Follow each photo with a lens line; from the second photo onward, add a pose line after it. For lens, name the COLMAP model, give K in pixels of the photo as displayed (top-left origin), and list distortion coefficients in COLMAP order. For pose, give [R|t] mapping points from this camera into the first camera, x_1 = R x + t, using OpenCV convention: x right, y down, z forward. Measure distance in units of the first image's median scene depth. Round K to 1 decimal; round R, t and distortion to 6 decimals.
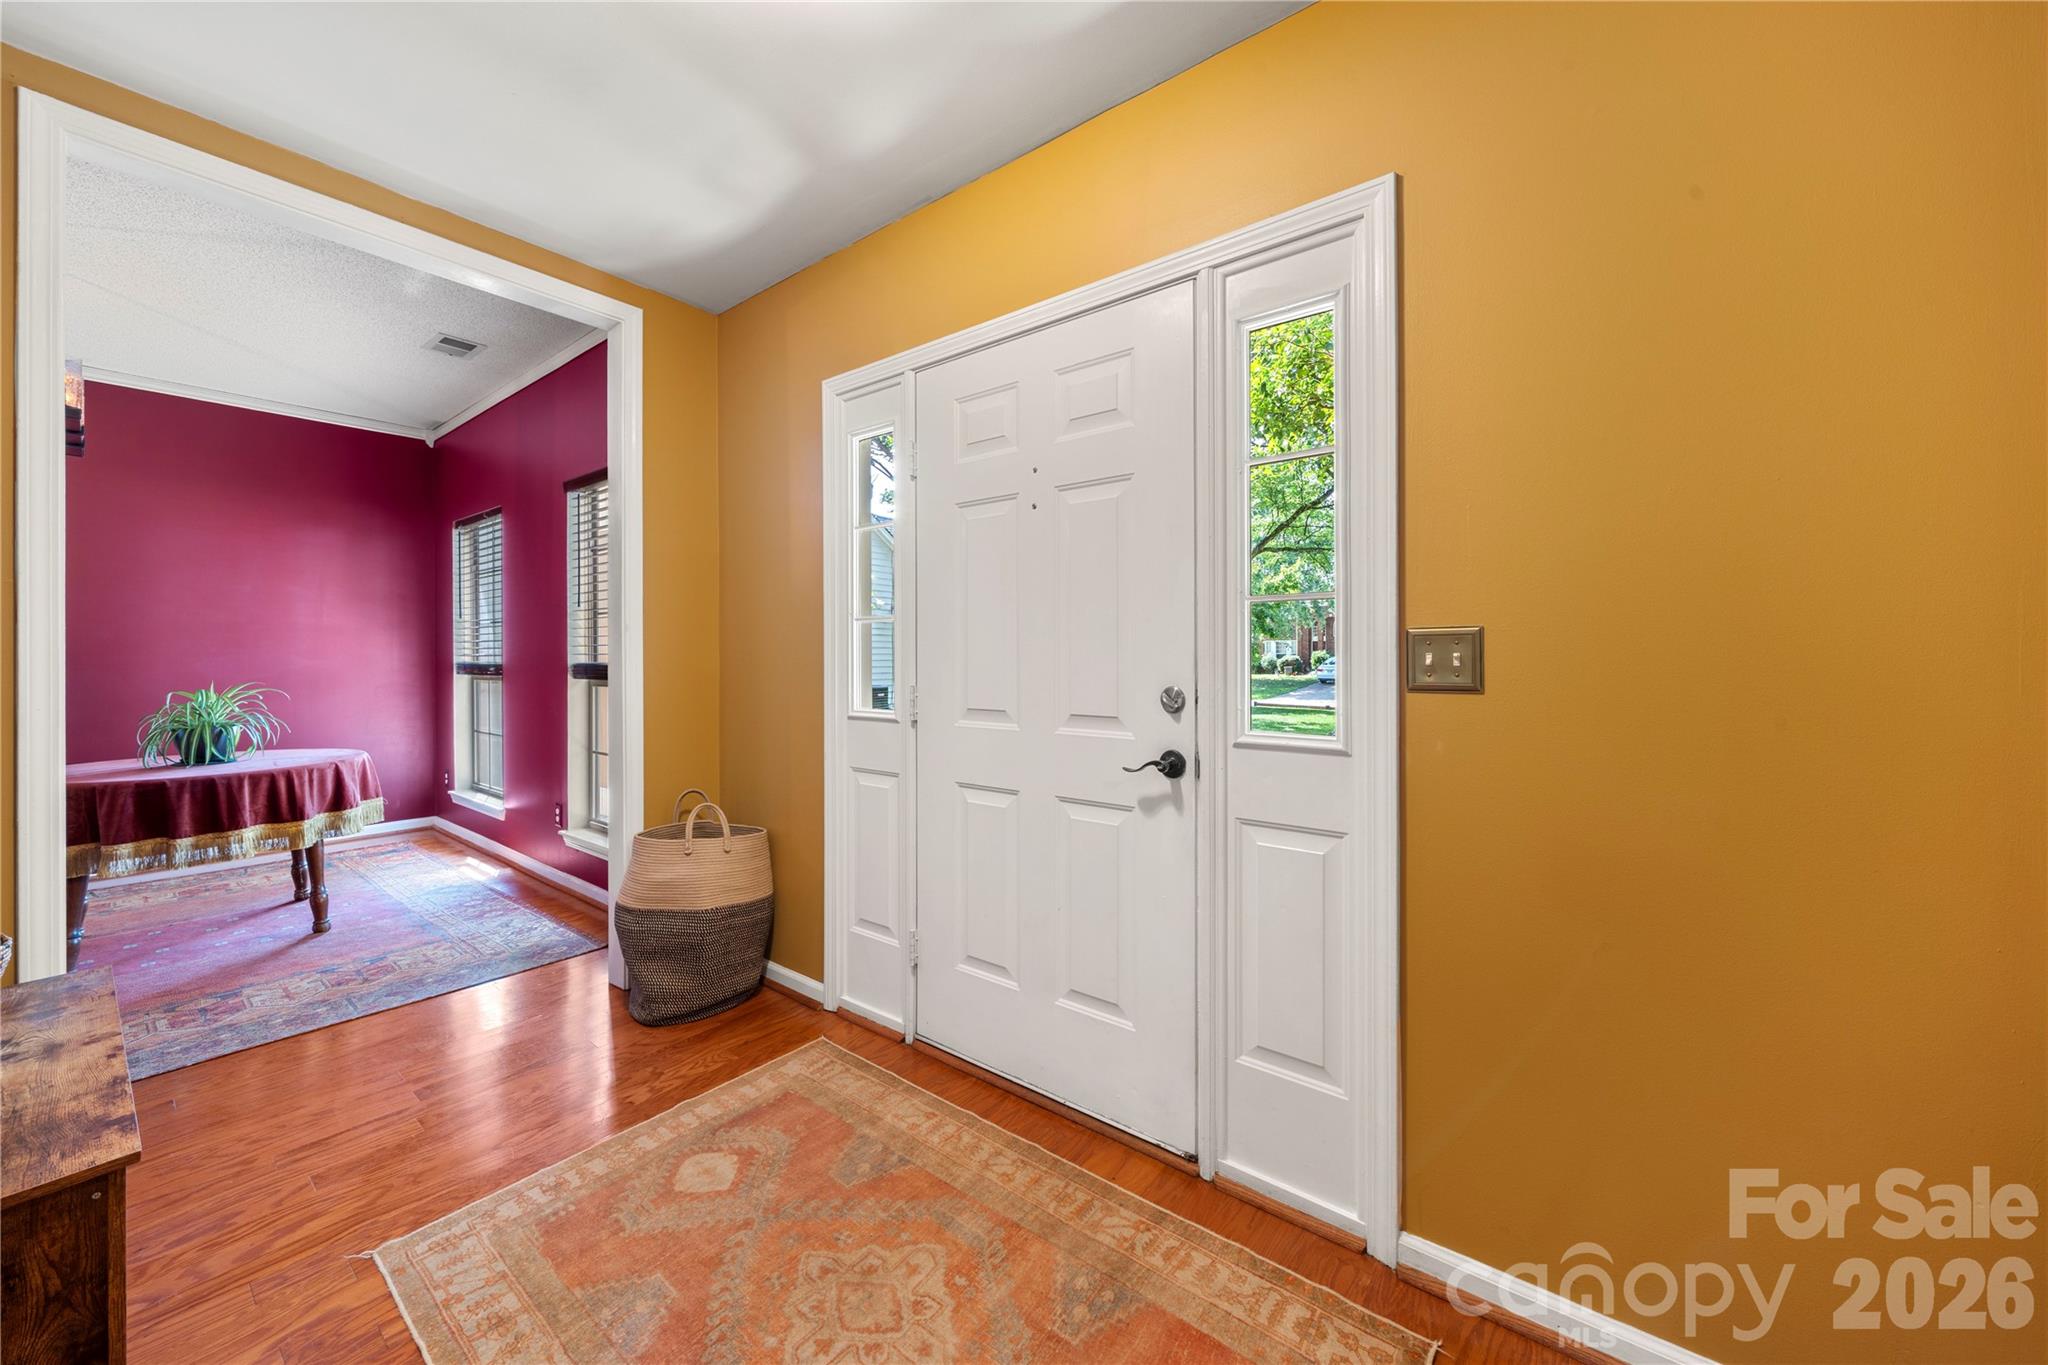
lens RADIAL K [[744.4, 0, 1016.4], [0, 744.4, 655.2], [0, 0, 1]] dist [-0.000967, -0.000051]
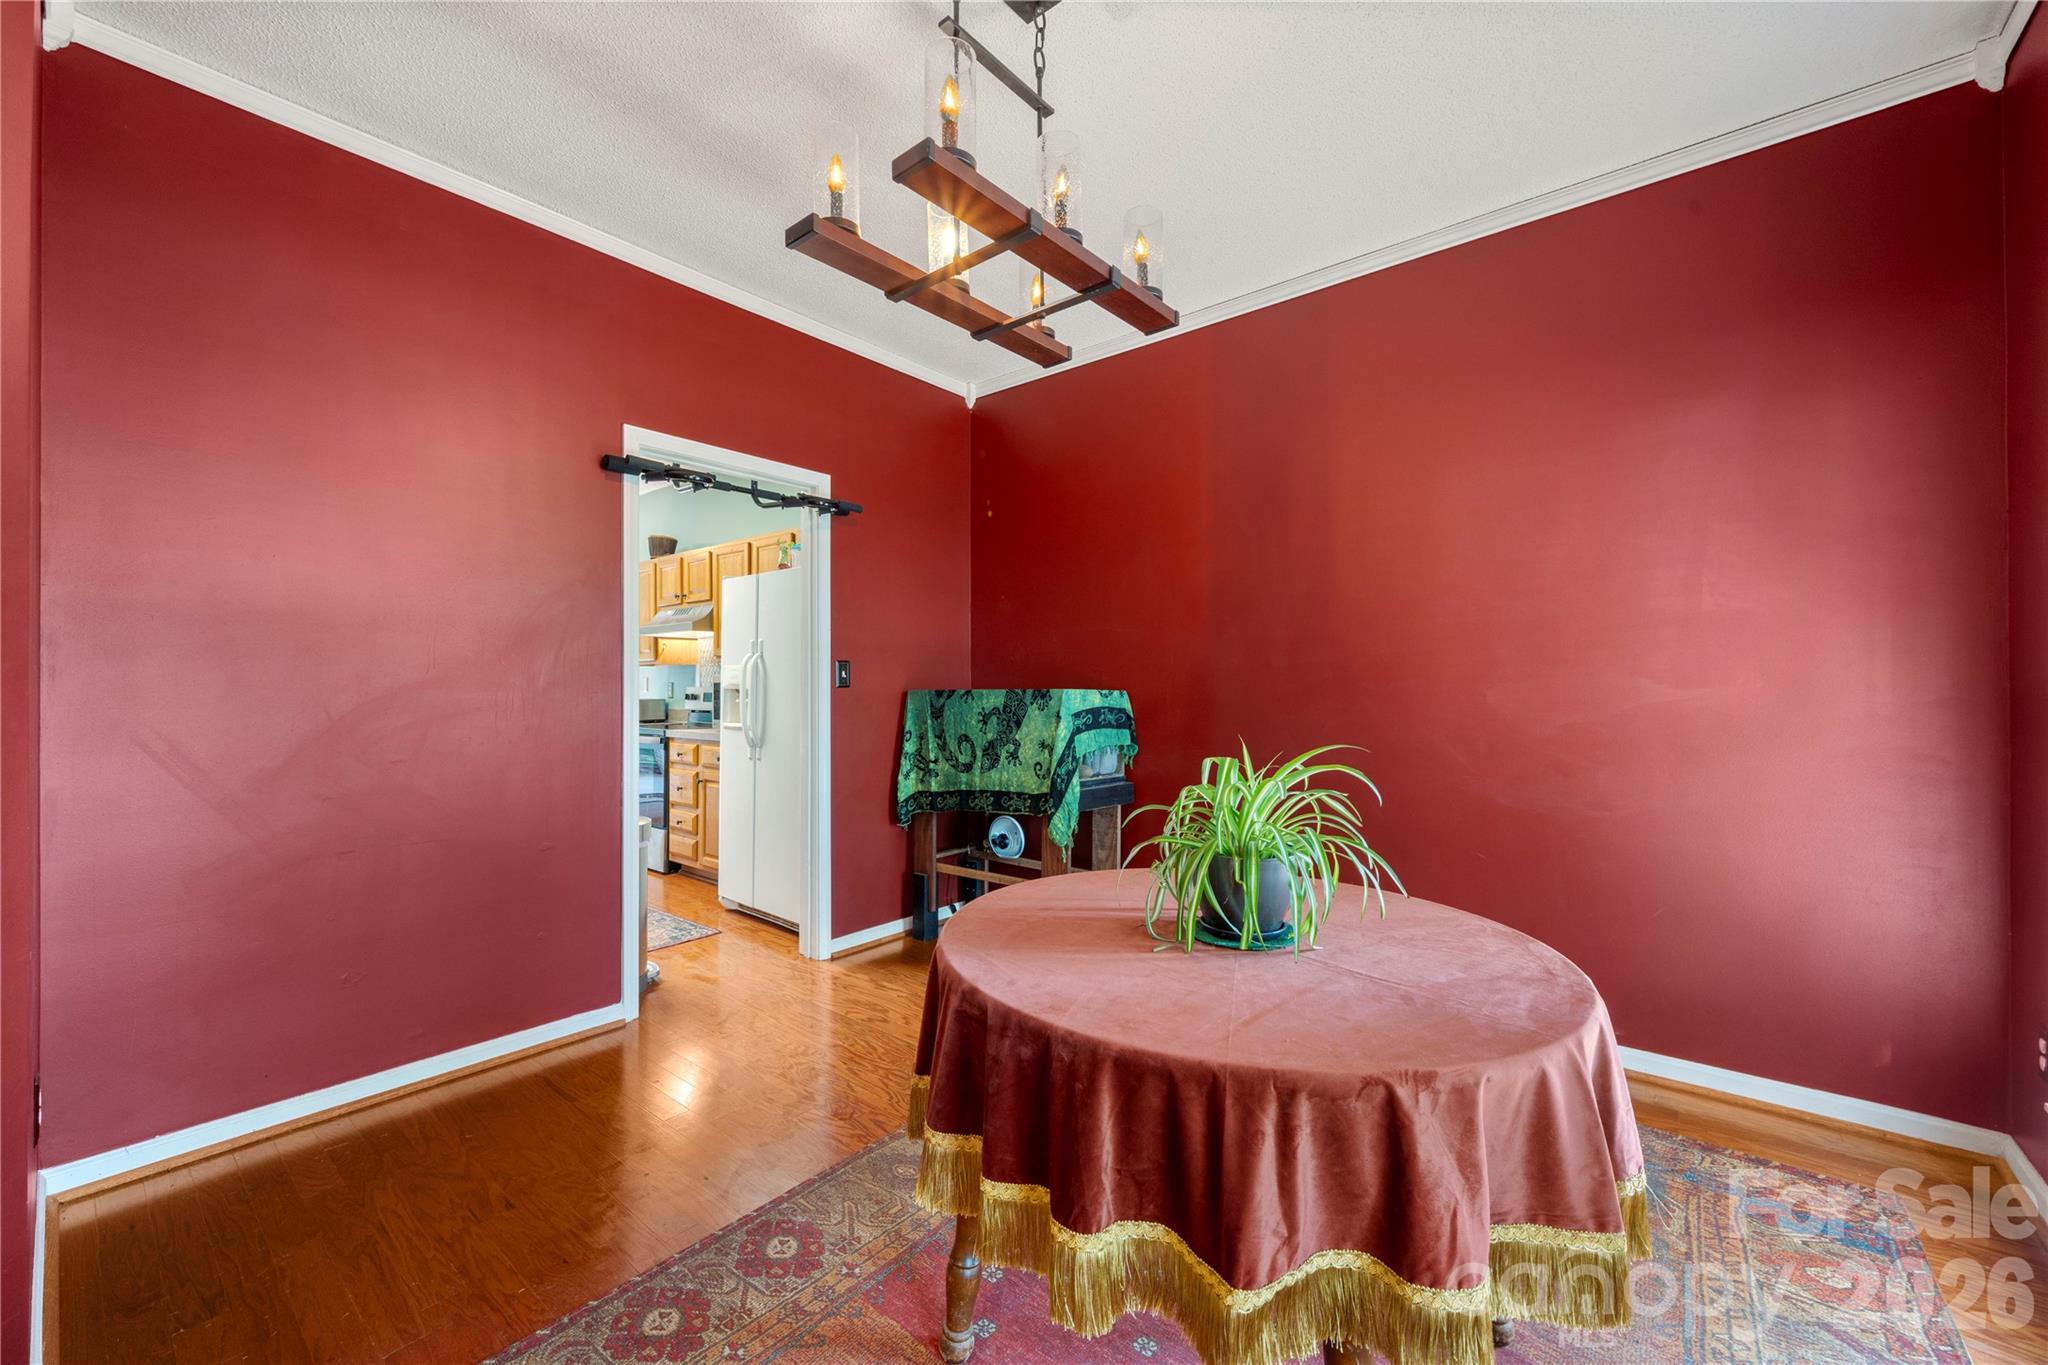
lens RADIAL K [[811.2, 0, 1033.4], [0, 811.2, 688.7], [0, 0, 1]] dist [-0.000752, -0.000213]
pose [[-0.020066, -0.001800, -0.999797, -0.746731], [0.002999, 0.999994, -0.001861, 0.010773], [0.999794, -0.003036, -0.020060, 1.046503]]
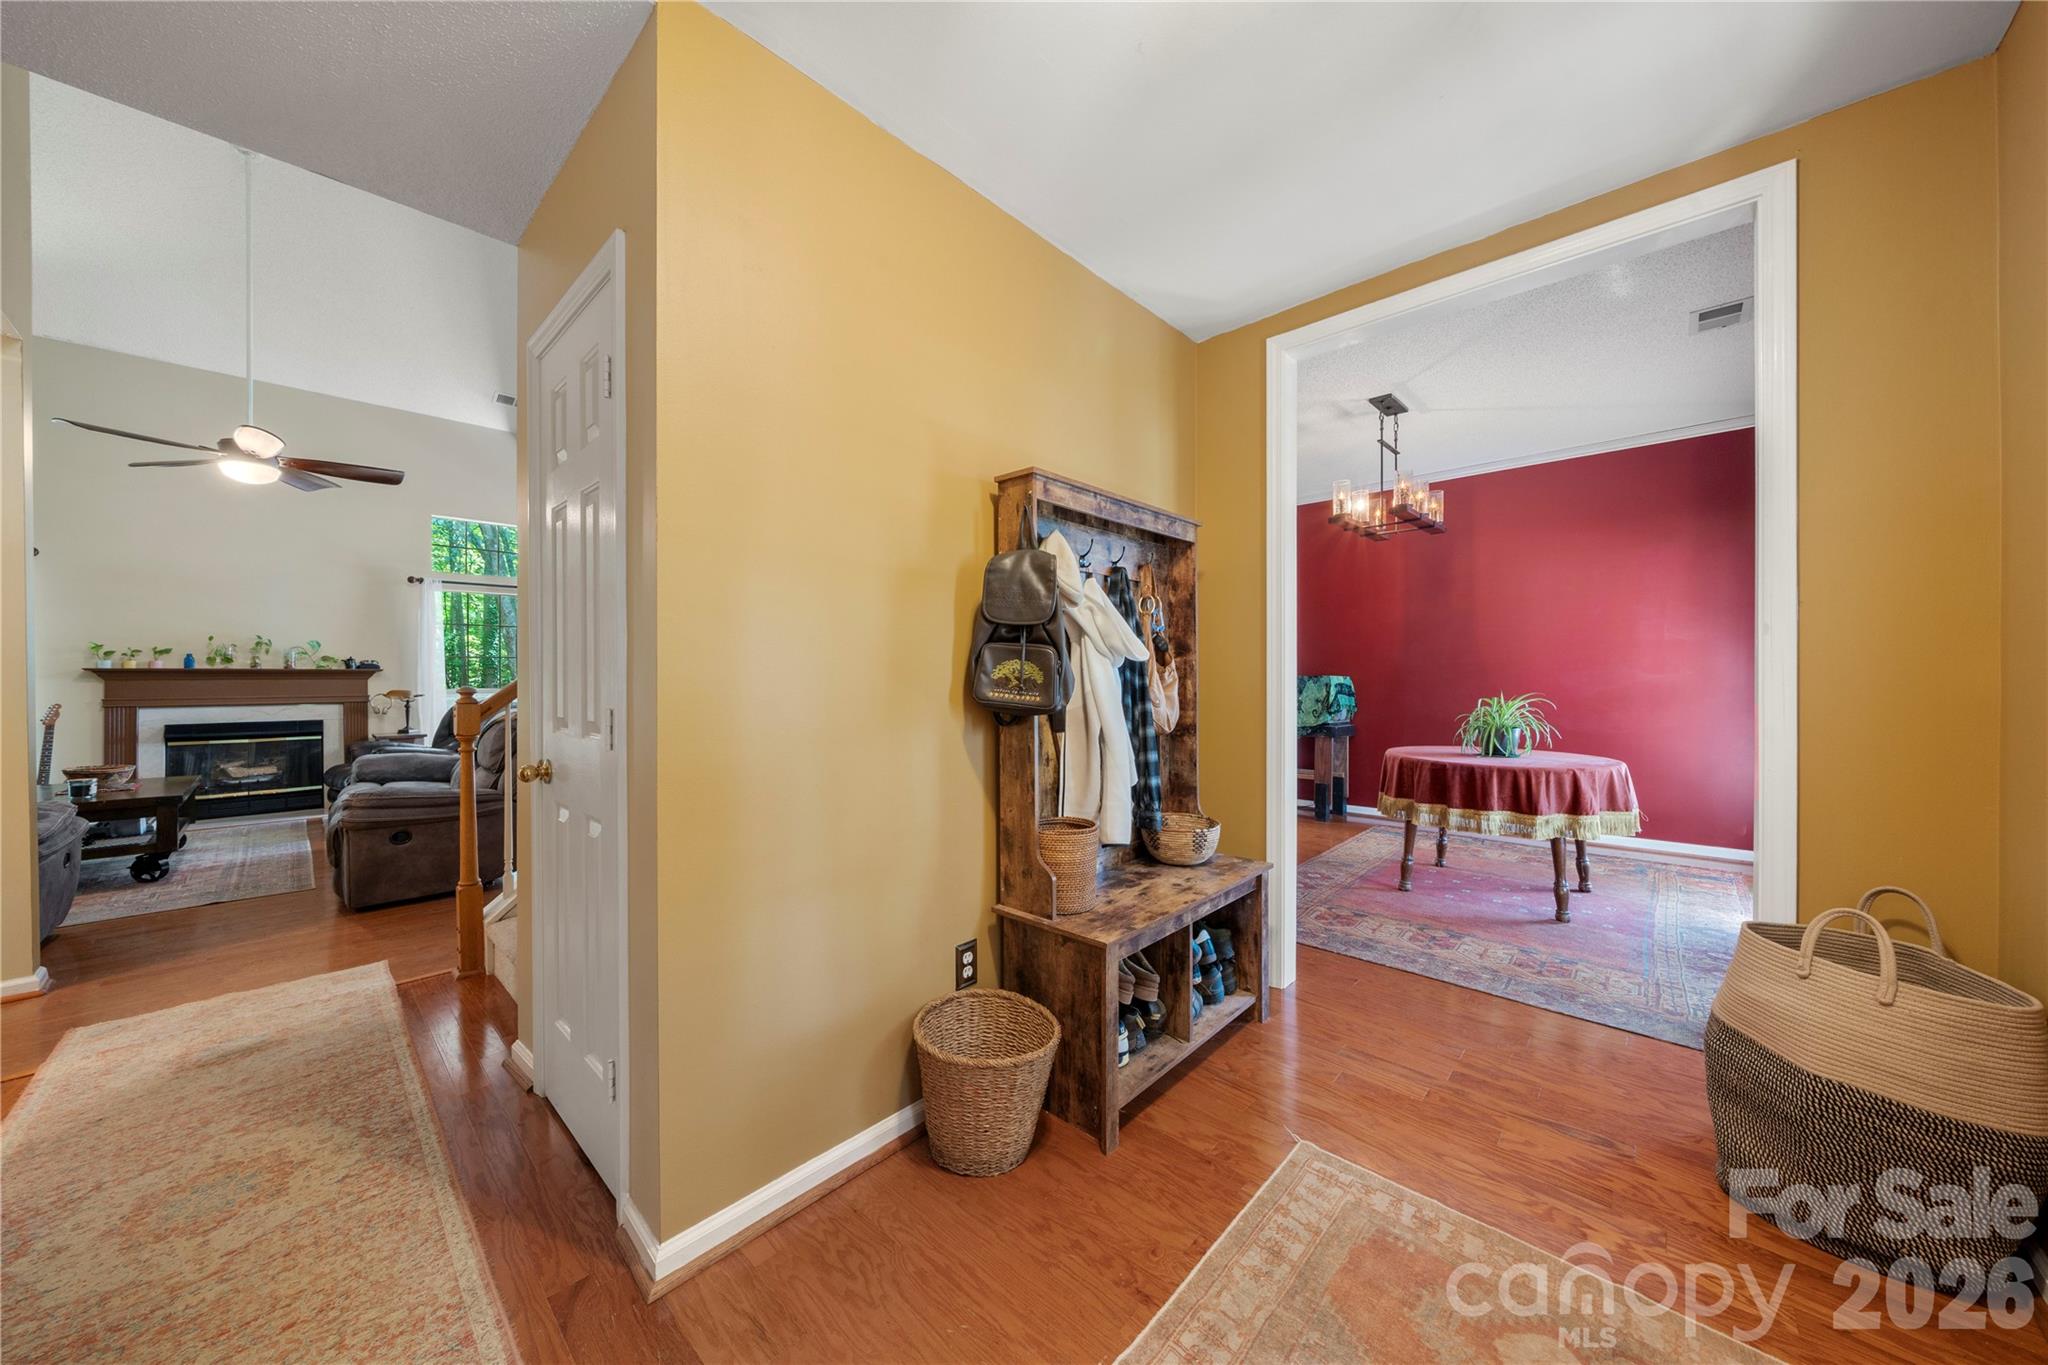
lens RADIAL K [[705.3, 0, 1016.7], [0, 705.3, 677.4], [0, 0, 1]] dist [-0.001972, -0.000200]
pose [[-0.088742, 0.007219, -0.996029, 0.200930], [0.003305, 0.999970, 0.006953, 0.002063], [0.996049, -0.002675, -0.088763, 0.342698]]
